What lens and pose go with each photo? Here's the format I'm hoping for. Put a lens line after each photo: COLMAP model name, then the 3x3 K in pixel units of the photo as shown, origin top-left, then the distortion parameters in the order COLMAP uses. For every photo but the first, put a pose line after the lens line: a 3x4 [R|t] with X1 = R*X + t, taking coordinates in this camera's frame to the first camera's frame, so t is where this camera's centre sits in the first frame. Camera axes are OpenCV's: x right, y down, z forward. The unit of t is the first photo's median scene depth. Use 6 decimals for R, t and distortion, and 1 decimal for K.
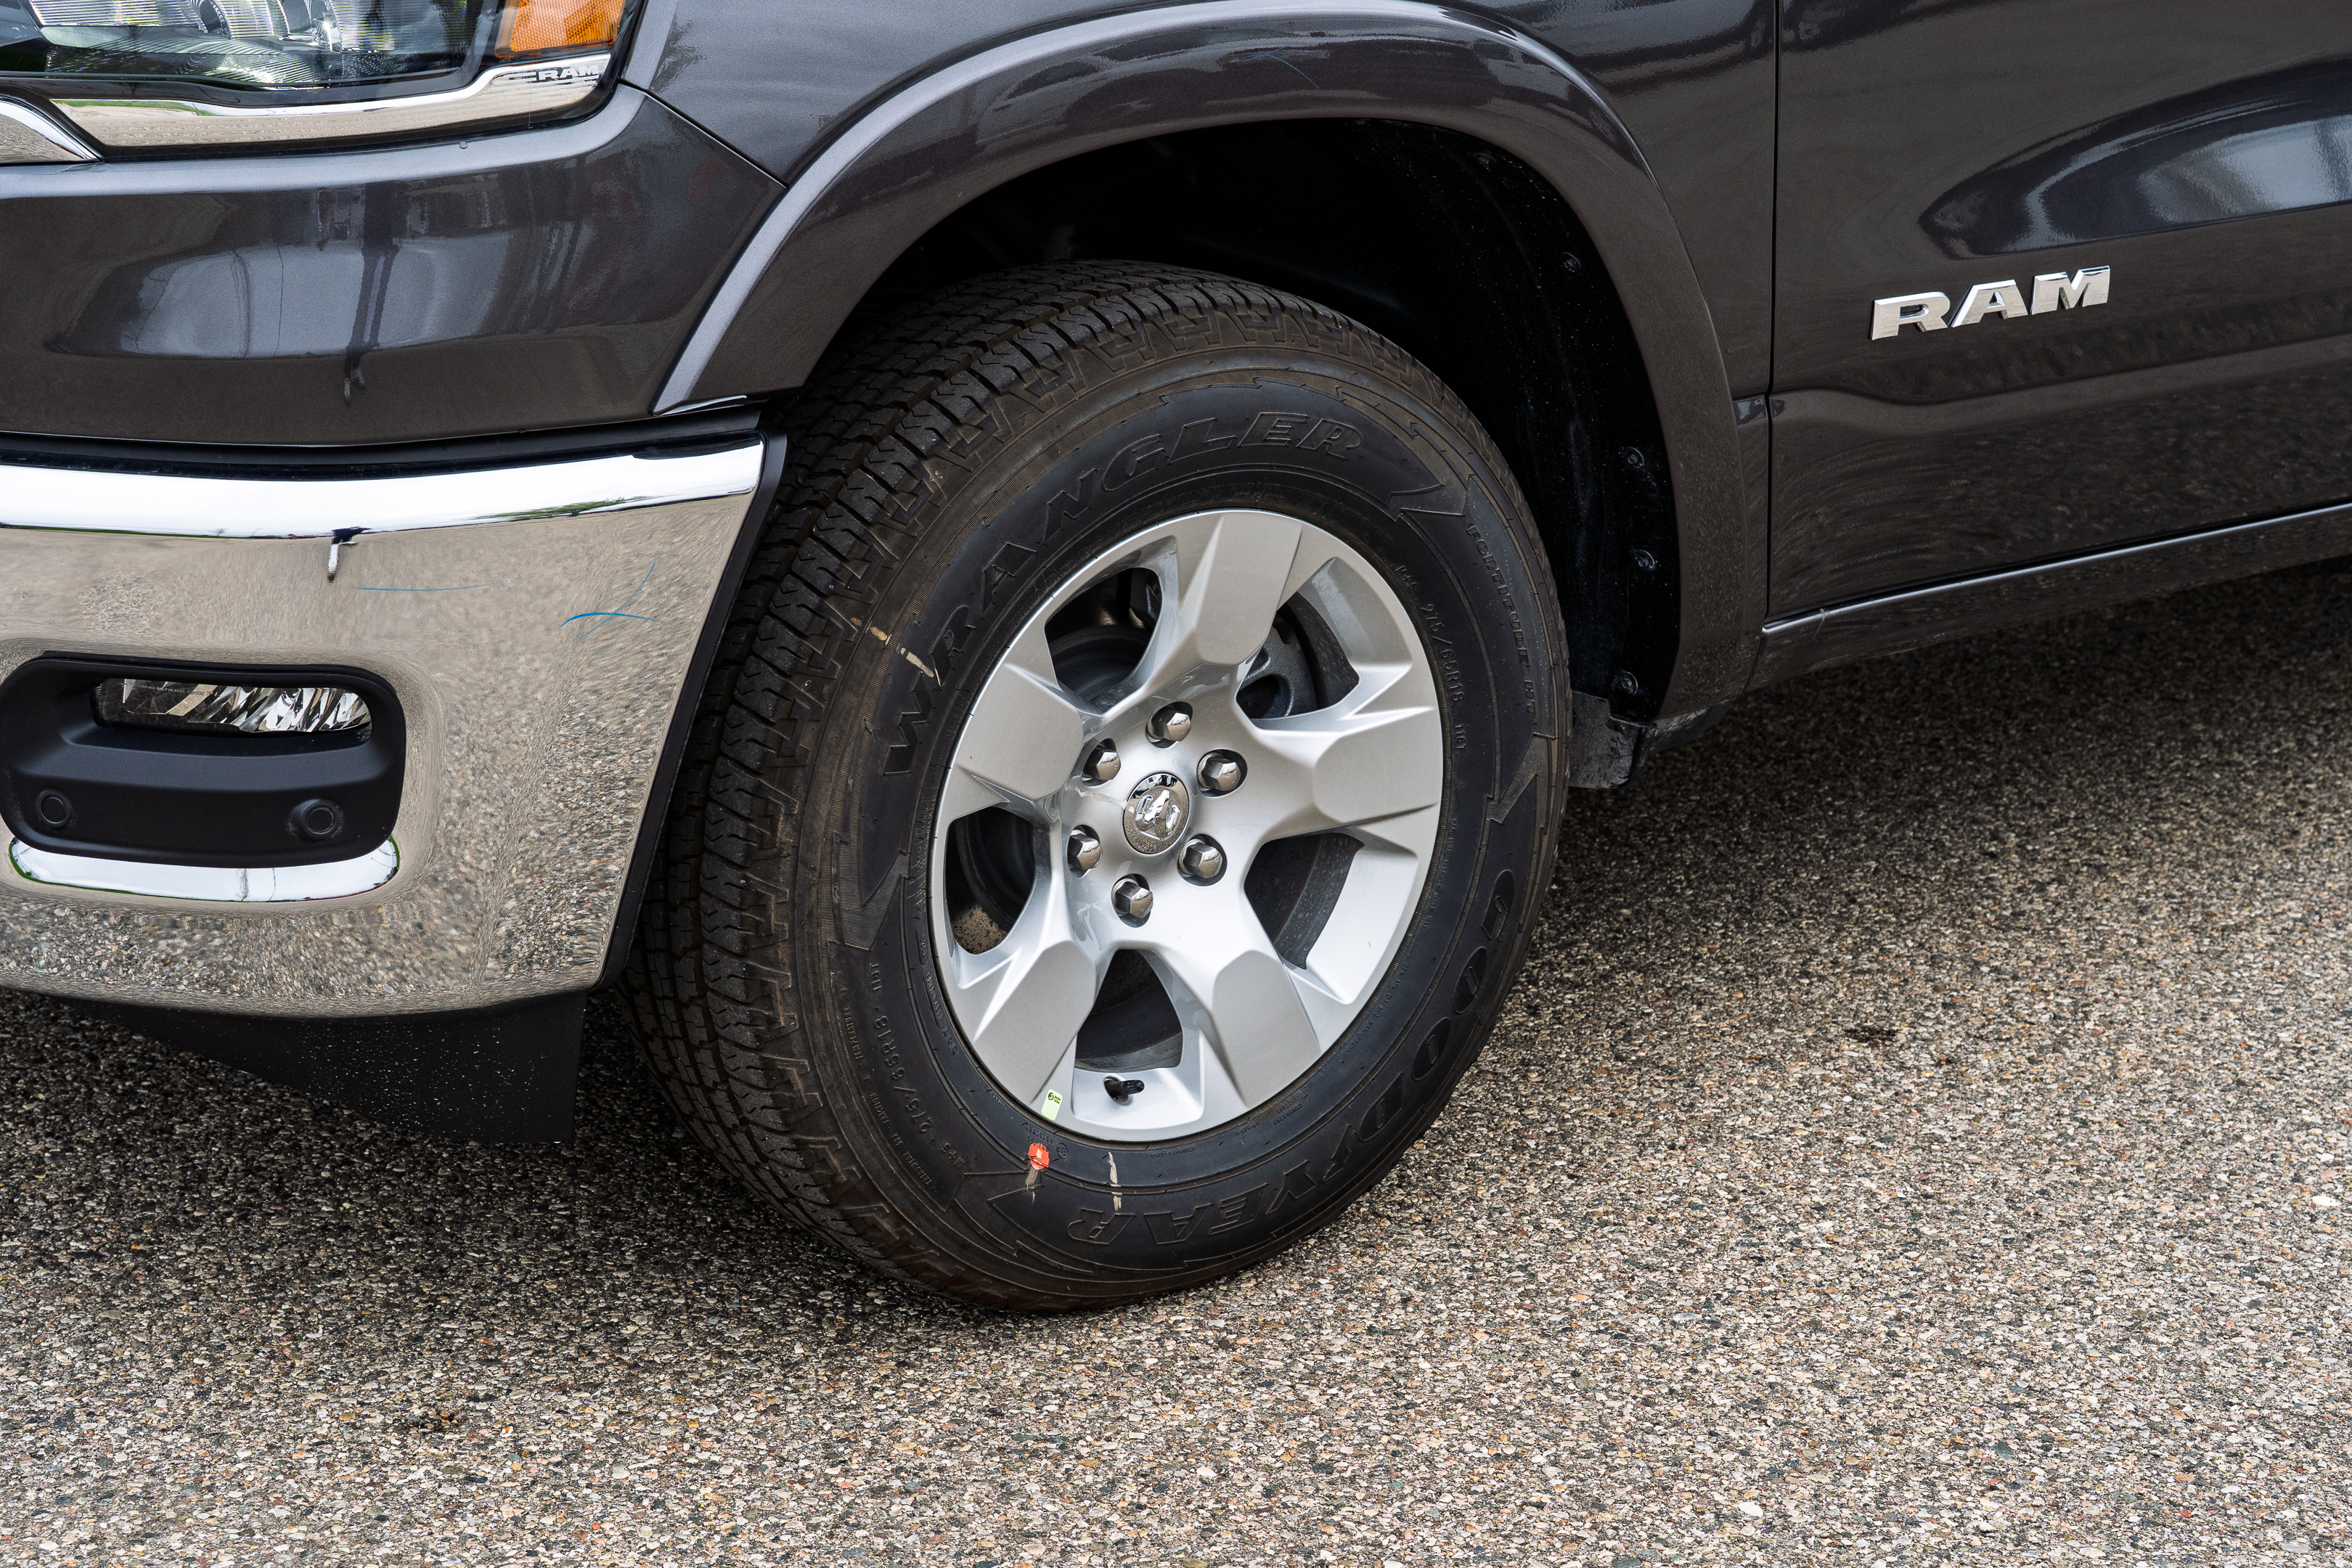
lens RADIAL K [[4210.1, 0, 1170.0], [0, 4210.1, 780.8], [0, 0, 1]] dist [-0.018860, 0.053291]
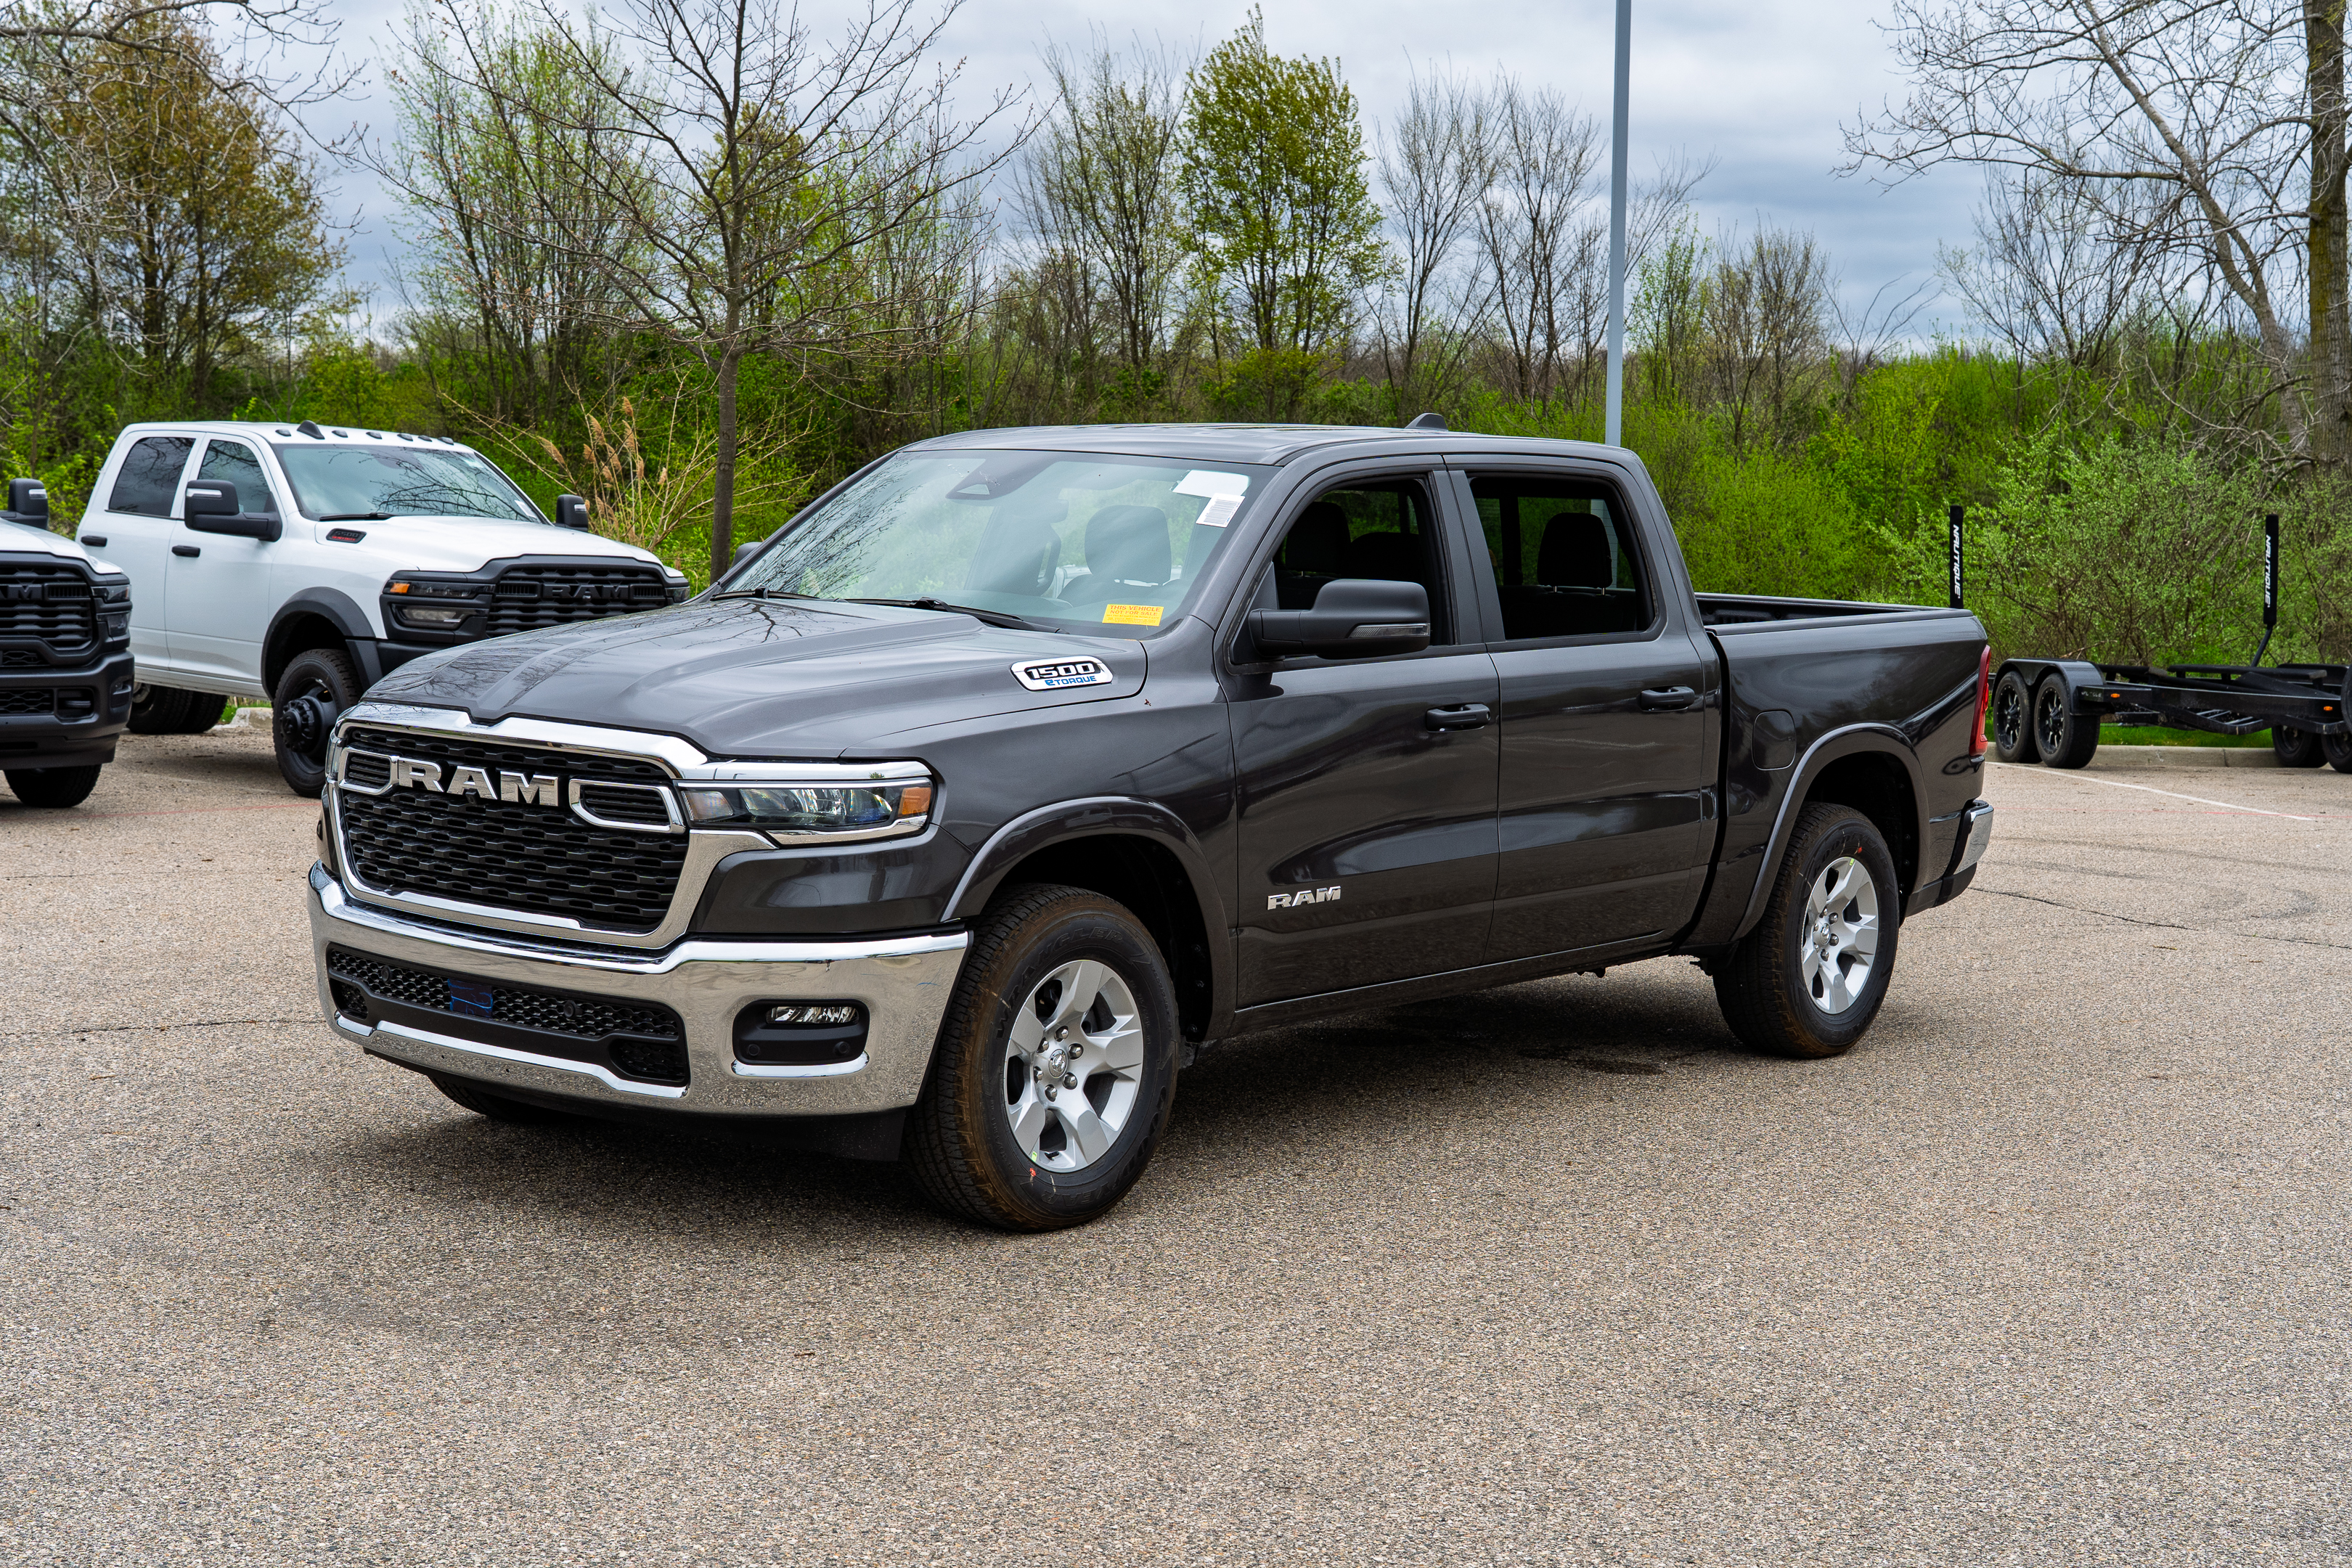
lens RADIAL K [[3426.6, 0, 1176.0], [0, 3426.6, 784.0], [0, 0, 1]] dist [0.033325, 0.090576]
pose [[0.974326, -0.013117, 0.224761, -0.501259], [0.056824, 0.980309, -0.189116, 0.299197], [-0.217855, 0.197032, 0.955886, -1.501025]]
